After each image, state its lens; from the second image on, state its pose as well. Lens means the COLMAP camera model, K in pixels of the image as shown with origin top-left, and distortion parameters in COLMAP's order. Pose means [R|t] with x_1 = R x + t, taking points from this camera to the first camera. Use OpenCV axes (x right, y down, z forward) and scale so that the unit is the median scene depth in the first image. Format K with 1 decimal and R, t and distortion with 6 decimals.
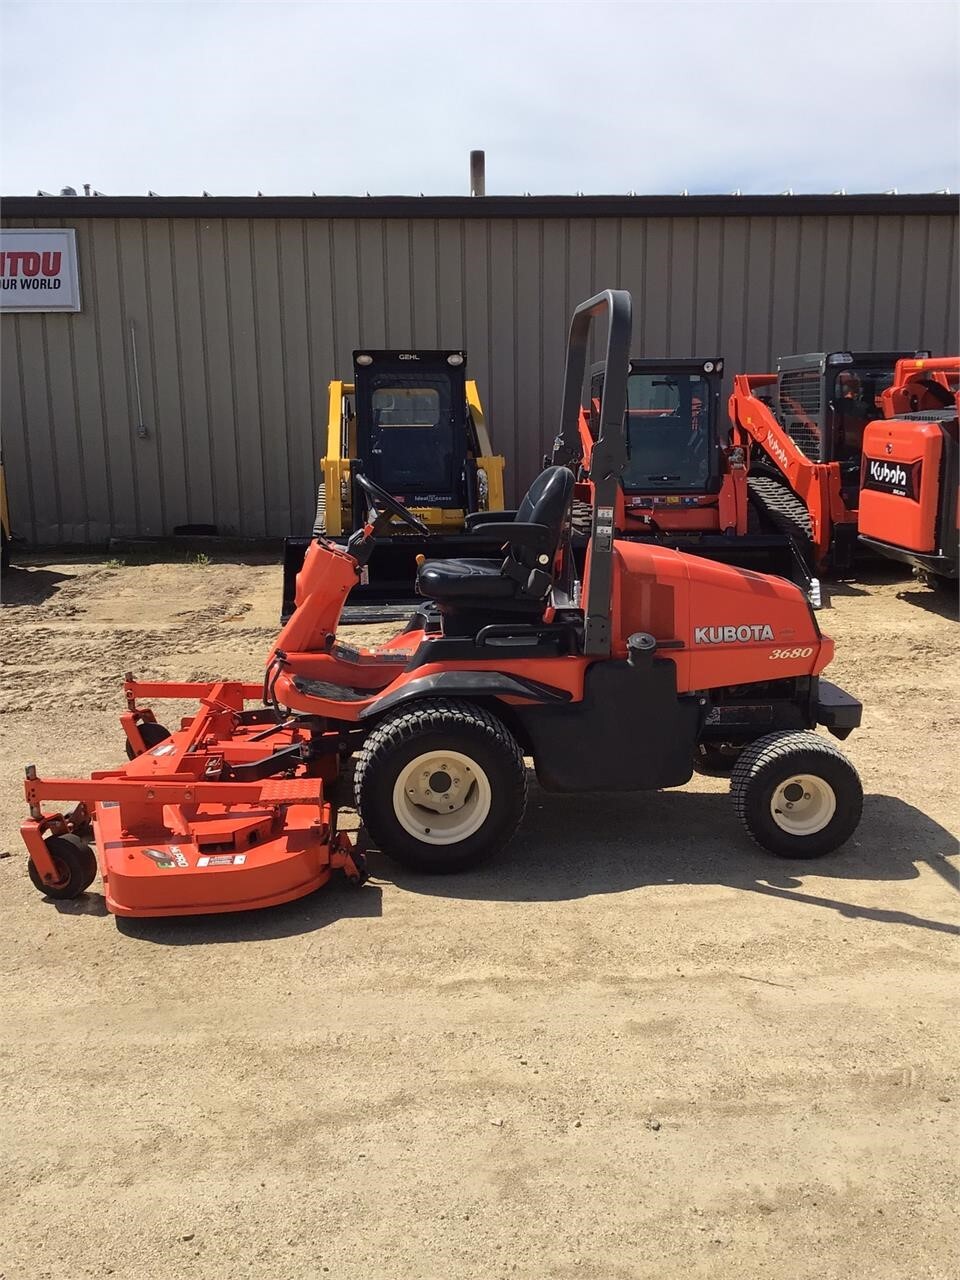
lens RADIAL K [[1185.5, 0, 474.9], [0, 1185.5, 636.9], [0, 0, 1]] dist [0.058481, 0.000000]
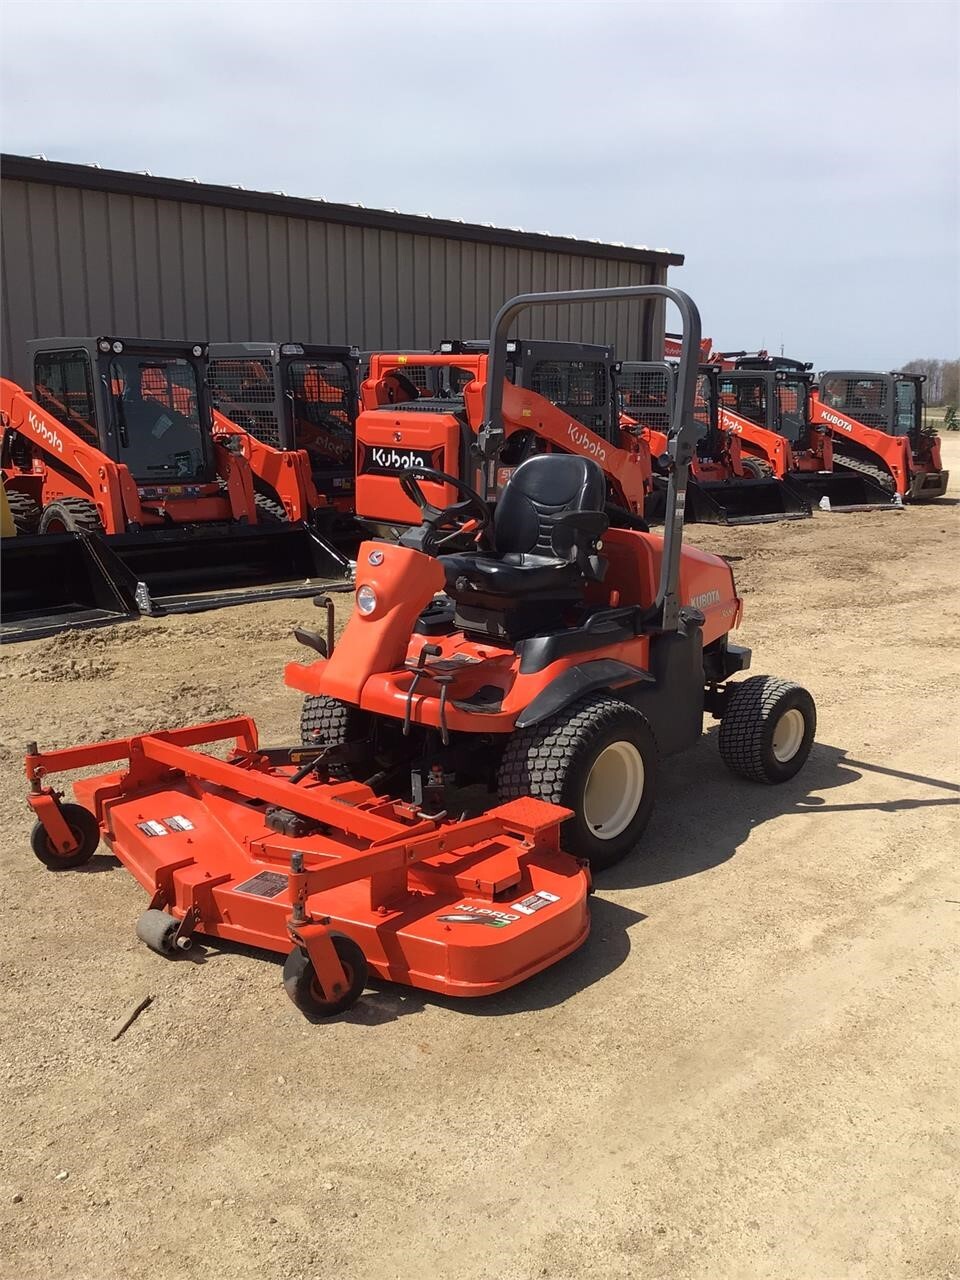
lens RADIAL K [[1185.5, 0, 477.7], [0, 1185.5, 643.0], [0, 0, 1]] dist [0.058481, 0.000000]
pose [[0.726298, -0.121389, 0.676576, -0.677491], [0.111049, 0.992075, 0.058785, -0.050348], [-0.678350, 0.032437, 0.734022, 0.308424]]
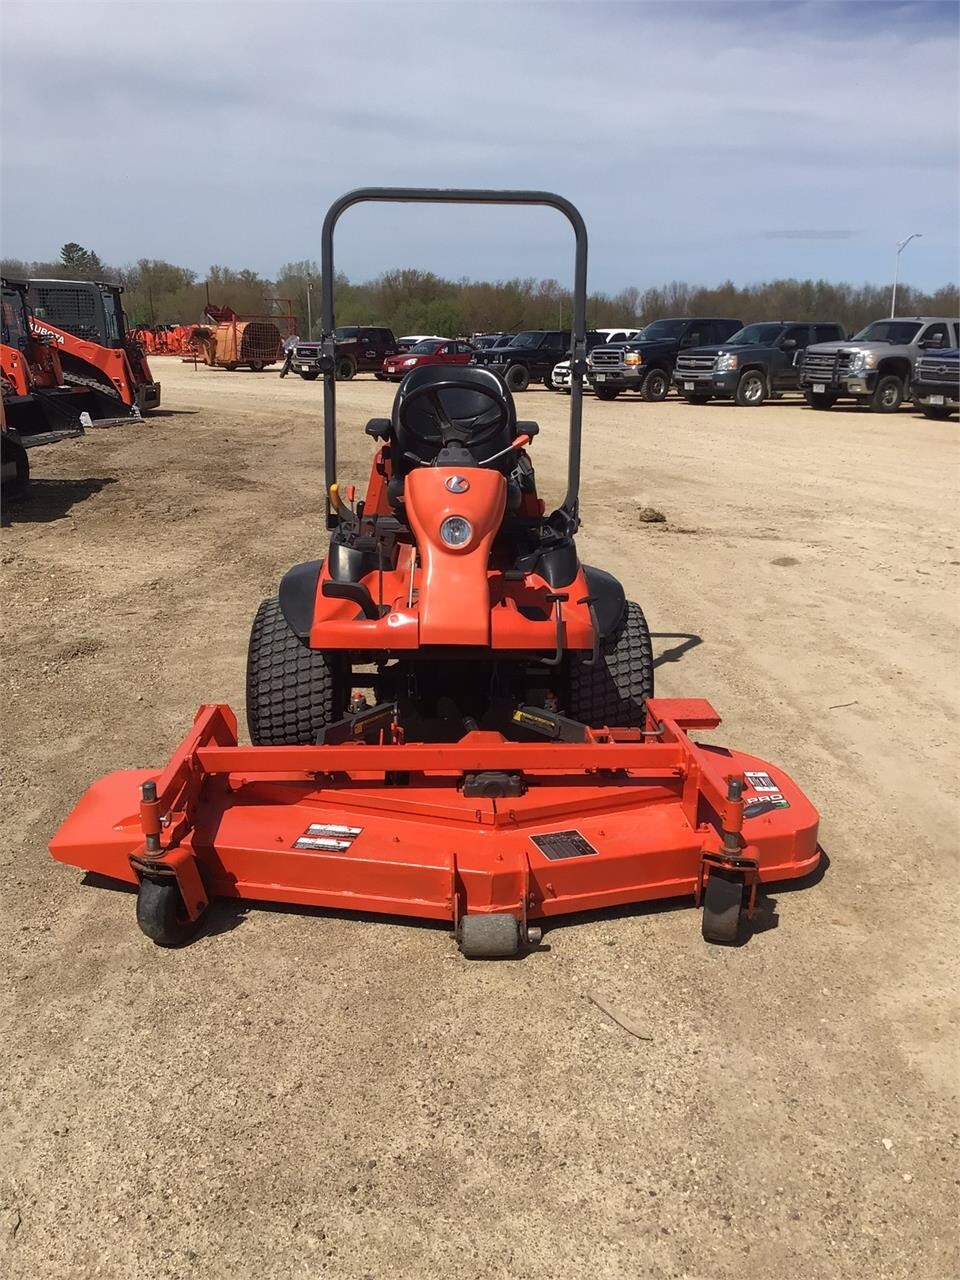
lens RADIAL K [[1185.5, 0, 469.4], [0, 1185.5, 640.3], [0, 0, 1]] dist [0.058481, 0.000000]
pose [[0.026689, -0.248744, 0.968202, -0.920704], [0.177914, 0.954265, 0.240259, -0.157469], [-0.983684, 0.165844, 0.069724, 0.946946]]
